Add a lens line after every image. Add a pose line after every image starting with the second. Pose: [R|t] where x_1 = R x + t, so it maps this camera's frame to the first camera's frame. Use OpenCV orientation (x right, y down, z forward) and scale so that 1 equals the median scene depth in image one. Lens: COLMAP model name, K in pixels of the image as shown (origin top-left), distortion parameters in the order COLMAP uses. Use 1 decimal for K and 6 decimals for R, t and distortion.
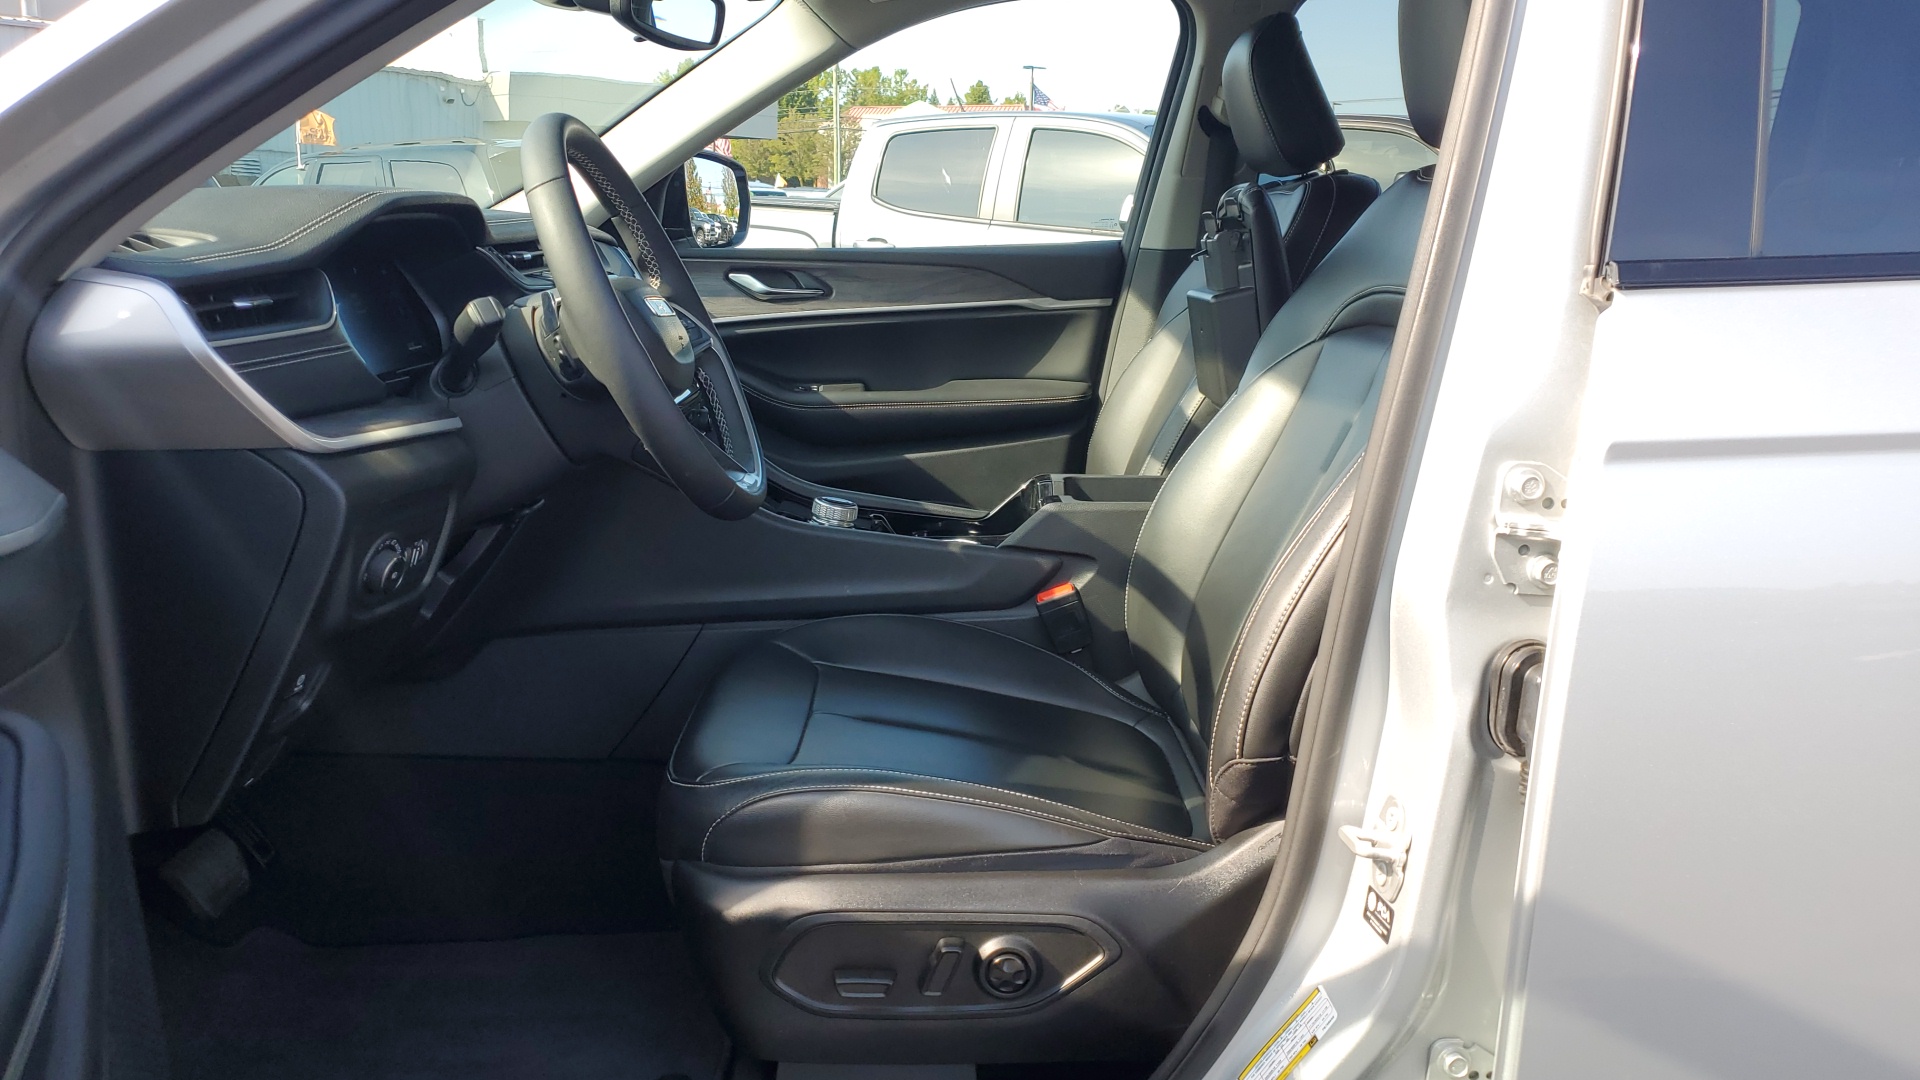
lens RADIAL K [[1423.6, 0, 956.2], [0, 1423.6, 559.9], [0, 0, 1]] dist [0.137262, -0.423817]
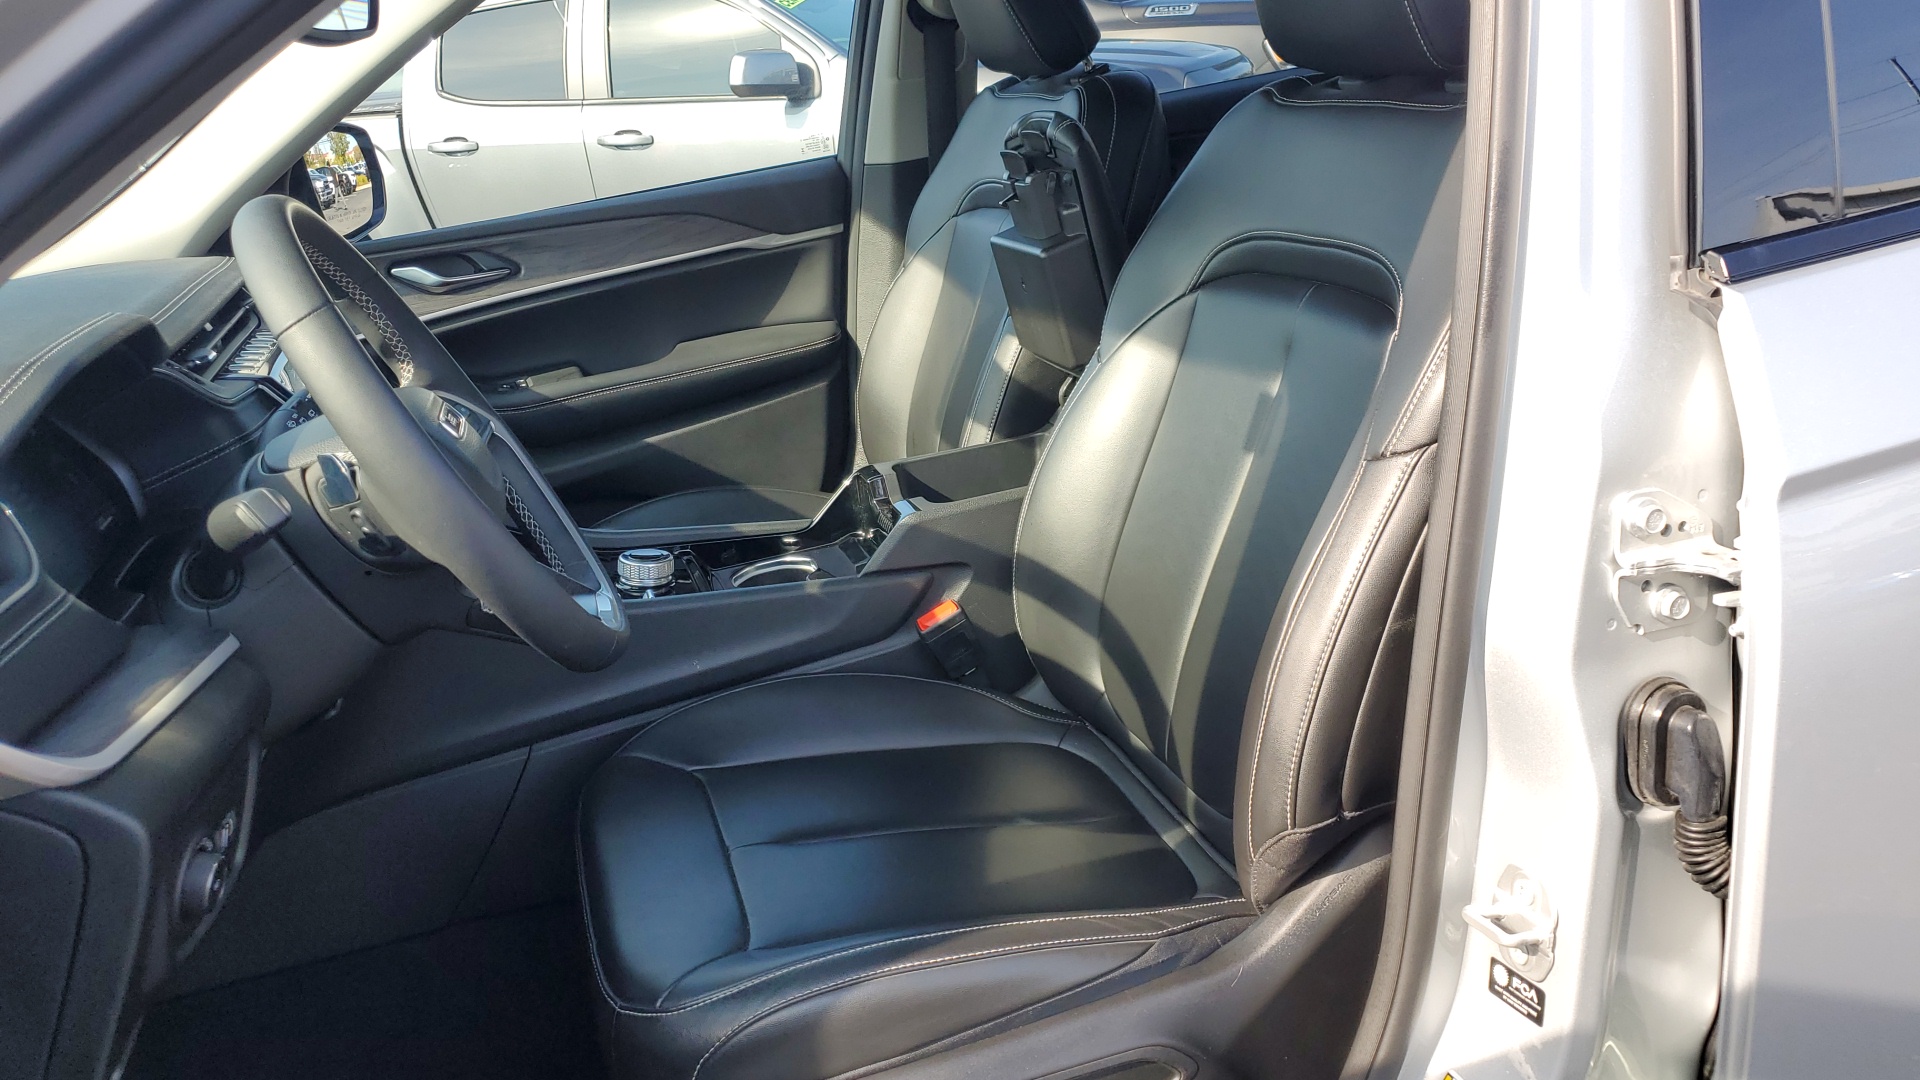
lens RADIAL K [[1468.7, 0, 950.5], [0, 1468.7, 528.9], [0, 0, 1]] dist [0.016226, -0.000090]
pose [[0.951181, -0.211995, 0.224305, -0.146689], [0.193369, 0.975785, 0.102240, -0.154488], [-0.240547, -0.053875, 0.969141, 0.165886]]
